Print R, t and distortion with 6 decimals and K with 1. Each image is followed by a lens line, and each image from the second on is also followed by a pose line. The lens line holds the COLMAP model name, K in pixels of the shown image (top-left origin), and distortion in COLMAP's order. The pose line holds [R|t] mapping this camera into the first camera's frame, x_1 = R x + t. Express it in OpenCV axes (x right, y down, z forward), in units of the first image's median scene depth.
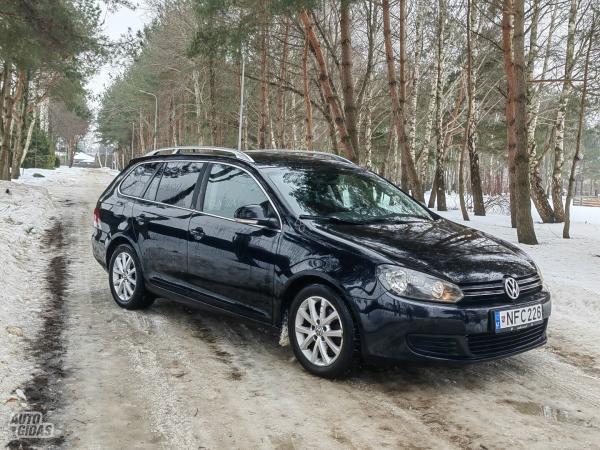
lens RADIAL K [[710.5, 0, 300.0], [0, 710.5, 225.0], [0, 0, 1]] dist [0.077801, -0.185232]
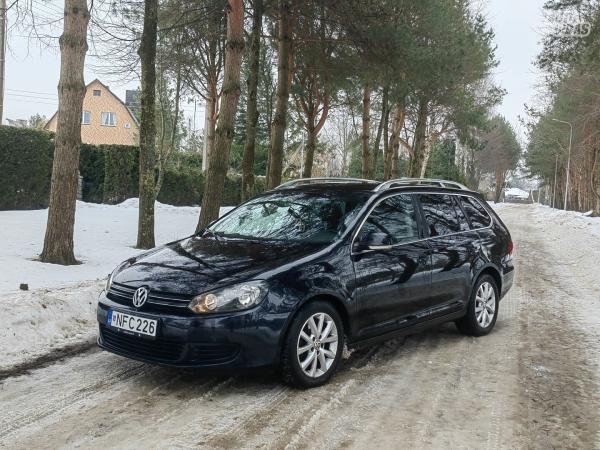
lens RADIAL K [[710.5, 0, 300.0], [0, 710.5, 225.0], [0, 0, 1]] dist [0.077801, -0.185232]
pose [[0.824009, 0.022529, -0.566129, 0.043250], [-0.050945, 0.998108, -0.034431, -0.006415], [0.564282, 0.057213, 0.823597, 0.093372]]
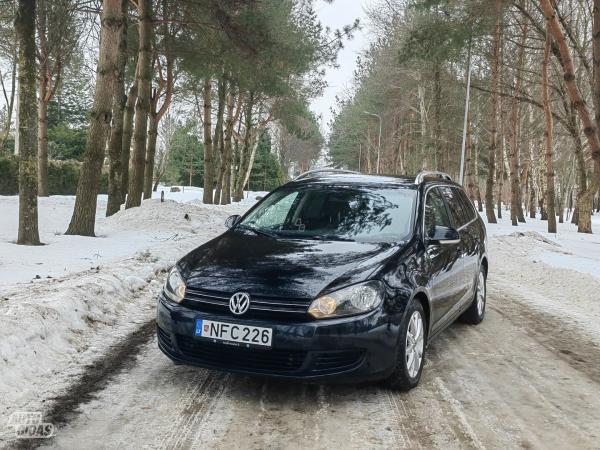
lens RADIAL K [[710.5, 0, 300.0], [0, 710.5, 225.0], [0, 0, 1]] dist [0.077801, -0.185232]
pose [[0.948676, 0.018553, -0.315706, 0.001790], [-0.028889, 0.999188, -0.028090, -0.006166], [0.314928, 0.035769, 0.948441, 0.079993]]
